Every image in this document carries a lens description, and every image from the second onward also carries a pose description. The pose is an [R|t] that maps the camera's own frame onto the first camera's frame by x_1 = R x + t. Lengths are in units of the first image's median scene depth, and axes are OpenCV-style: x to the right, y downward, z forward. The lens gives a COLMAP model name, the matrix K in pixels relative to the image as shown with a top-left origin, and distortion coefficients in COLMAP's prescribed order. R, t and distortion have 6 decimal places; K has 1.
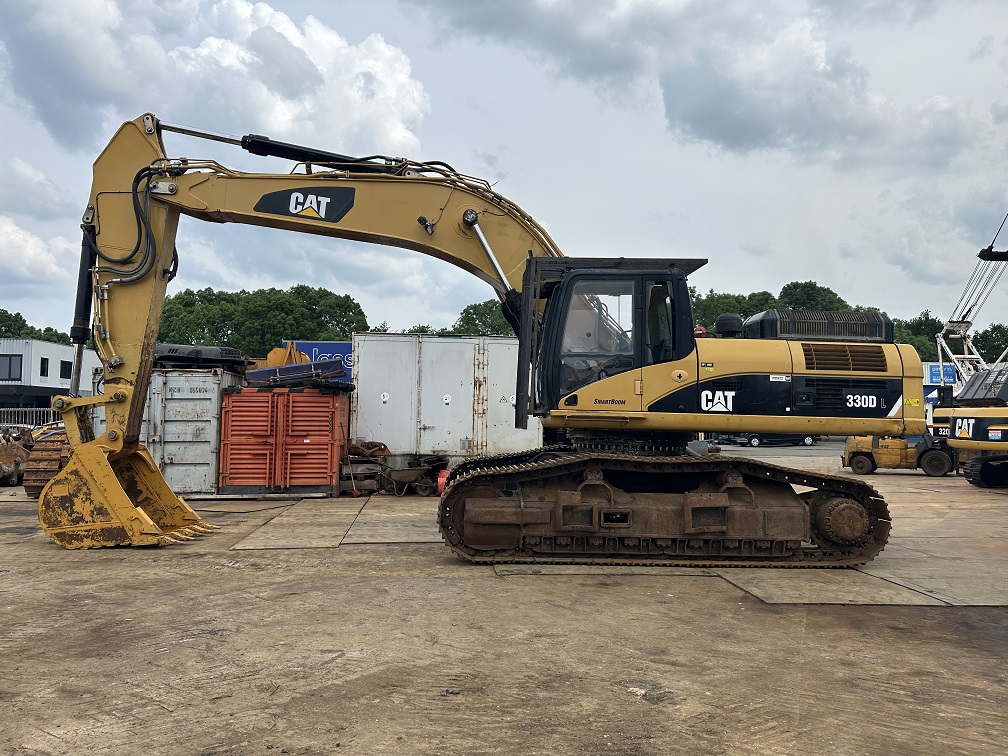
lens RADIAL K [[718.3, 0, 506.7], [0, 718.3, 374.7], [0, 0, 1]] dist [0.048578, -0.057810]
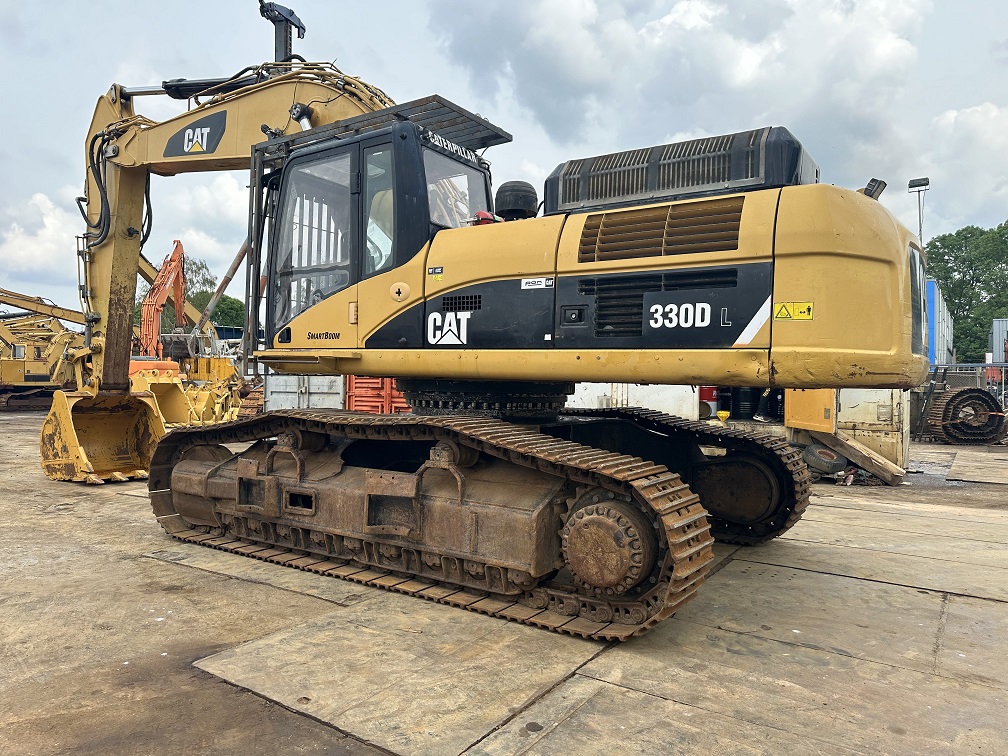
lens RADIAL K [[718.3, 0, 505.6], [0, 718.3, 380.8], [0, 0, 1]] dist [0.048578, -0.057810]
pose [[0.794649, -0.000390, -0.607069, 0.694386], [0.039560, 0.997908, 0.051142, 0.051248], [0.605779, -0.064655, 0.793001, 0.534072]]
